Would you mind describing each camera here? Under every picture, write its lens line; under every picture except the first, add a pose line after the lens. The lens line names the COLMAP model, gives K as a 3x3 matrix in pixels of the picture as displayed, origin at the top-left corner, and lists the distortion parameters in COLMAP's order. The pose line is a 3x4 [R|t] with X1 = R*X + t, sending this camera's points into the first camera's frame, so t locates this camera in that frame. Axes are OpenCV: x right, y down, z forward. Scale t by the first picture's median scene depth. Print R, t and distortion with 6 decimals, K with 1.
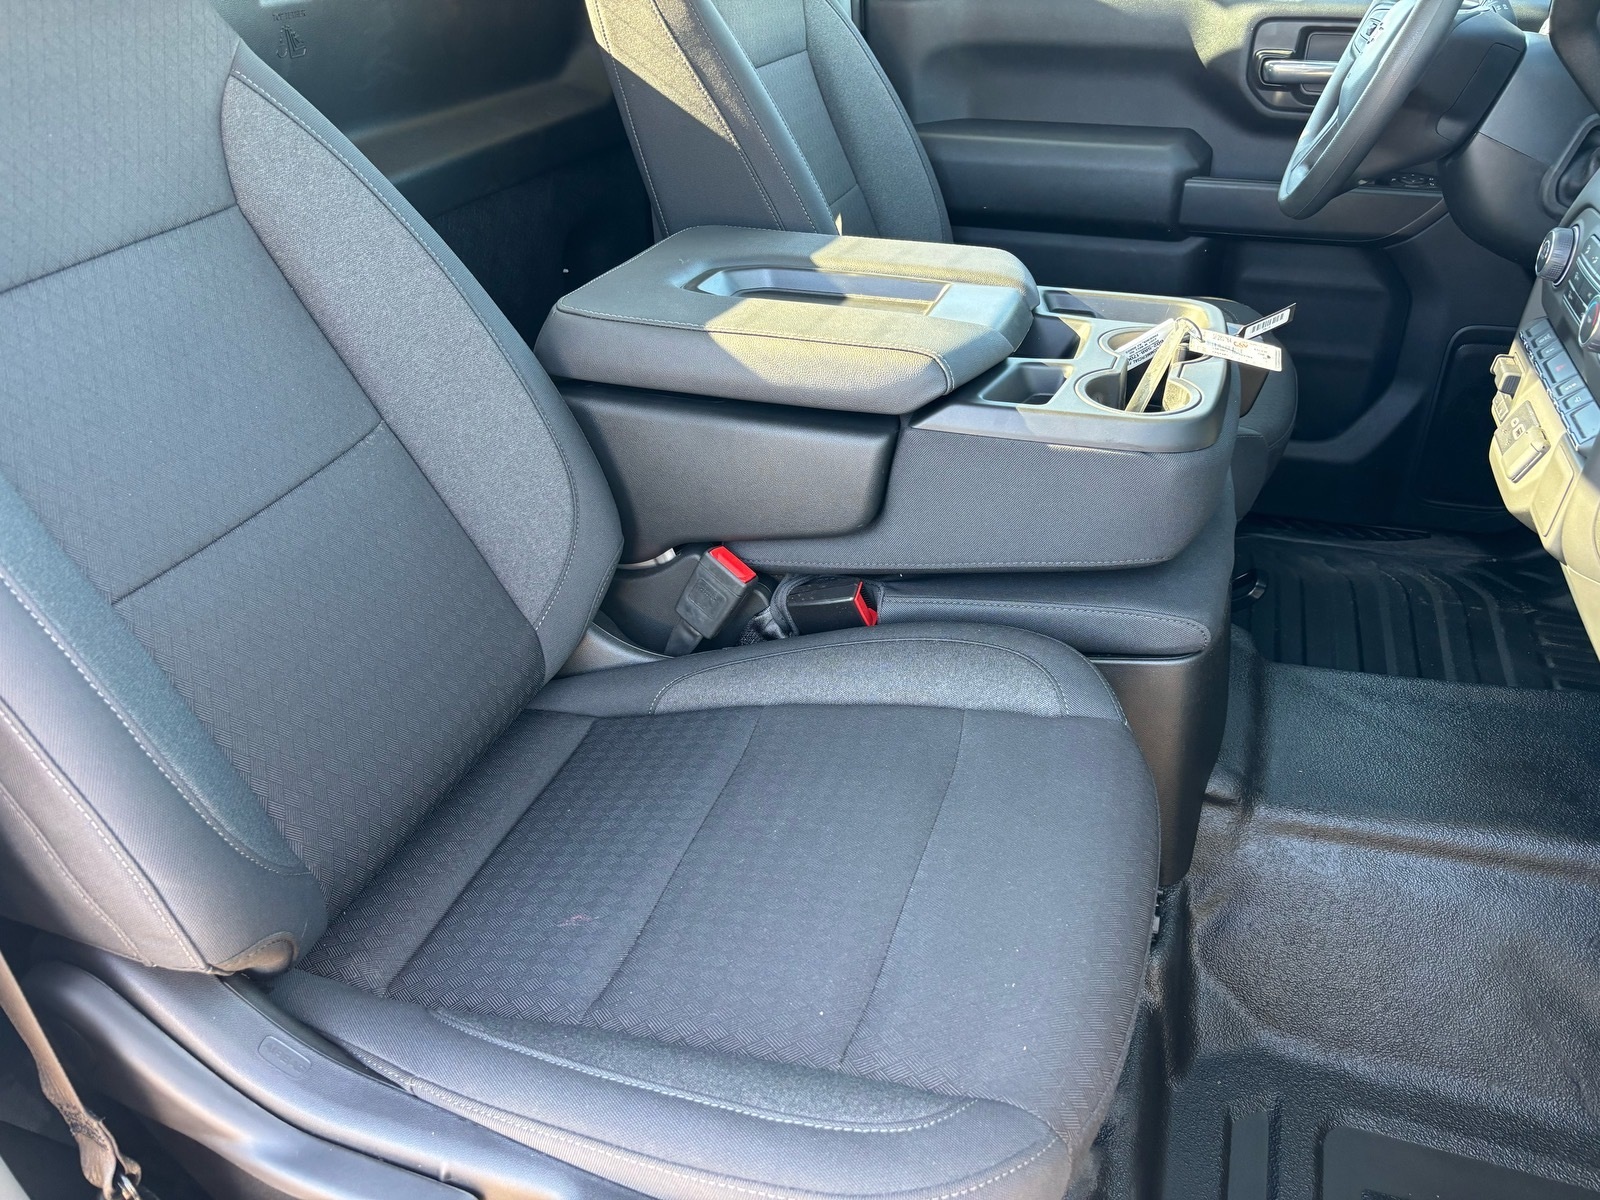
lens RADIAL K [[1183.7, 0, 800.0], [0, 1183.7, 600.0], [0, 0, 1]] dist [0.007550, -0.041529]
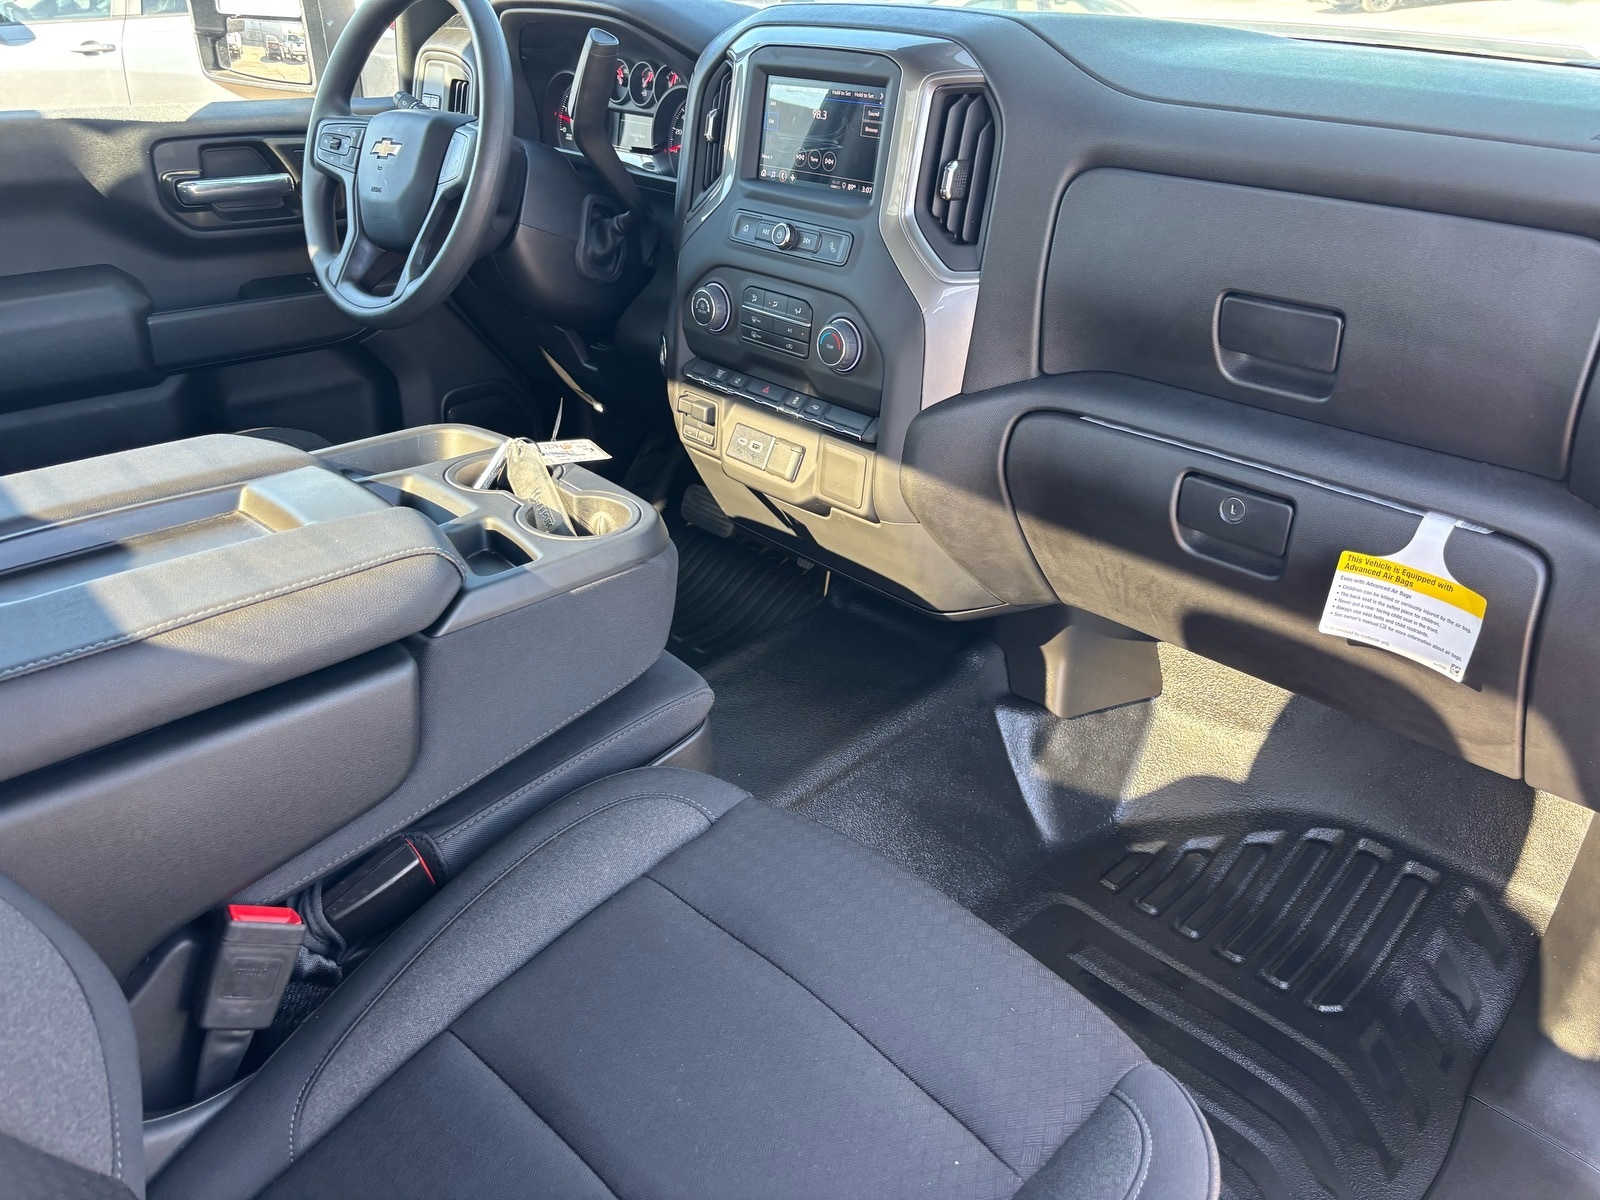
lens RADIAL K [[1183.7, 0, 800.0], [0, 1183.7, 600.0], [0, 0, 1]] dist [0.007550, -0.041529]
pose [[0.451545, -0.382489, 0.806108, -0.383875], [0.430955, 0.884579, 0.178321, -0.172870], [-0.781271, 0.266876, 0.564262, 0.255222]]
